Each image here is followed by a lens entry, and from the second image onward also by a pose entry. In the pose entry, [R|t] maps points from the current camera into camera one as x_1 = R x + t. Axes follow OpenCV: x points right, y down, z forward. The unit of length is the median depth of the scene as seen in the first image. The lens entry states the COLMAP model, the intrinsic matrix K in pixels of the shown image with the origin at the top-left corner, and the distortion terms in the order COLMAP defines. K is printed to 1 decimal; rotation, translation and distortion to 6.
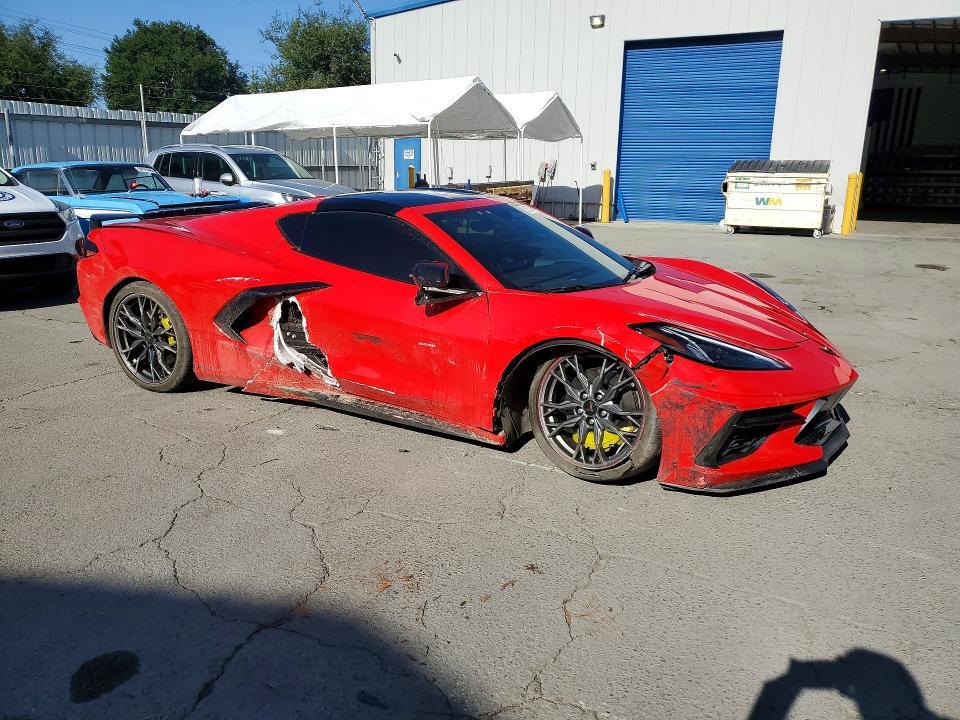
lens RADIAL K [[751.0, 0, 480.5], [0, 751.0, 356.5], [0, 0, 1]] dist [0.014623, 0.008385]
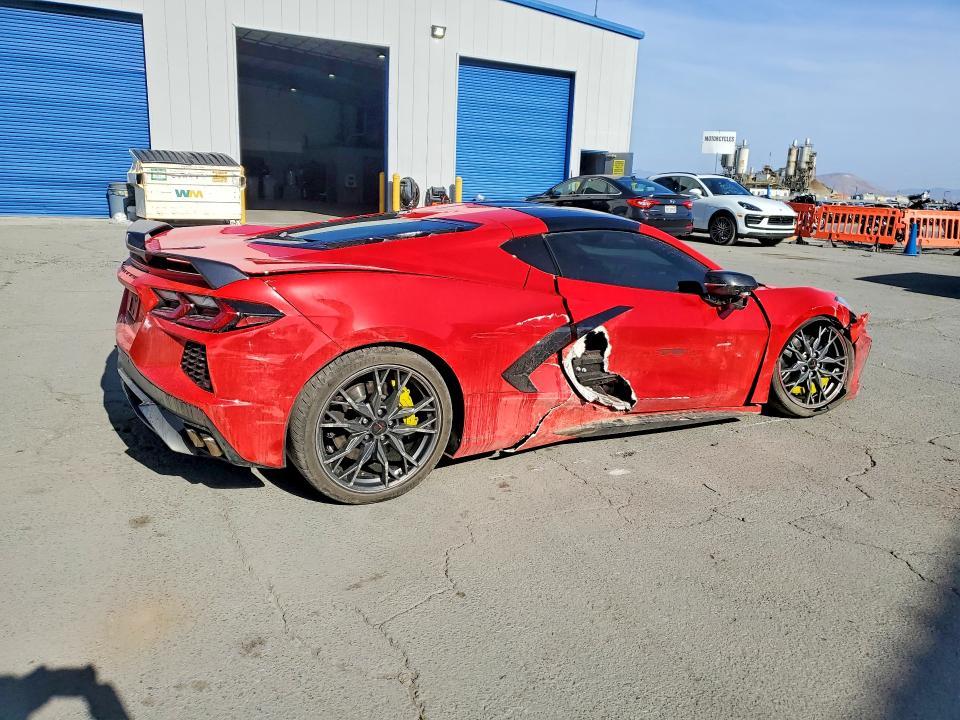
lens RADIAL K [[751.0, 0, 480.9], [0, 751.0, 364.9], [0, 0, 1]] dist [0.014623, 0.008385]
pose [[0.524625, -0.198411, 0.827890, -0.754306], [0.171859, 0.977124, 0.125271, -0.119375], [-0.833806, 0.076560, 0.546723, 0.423720]]
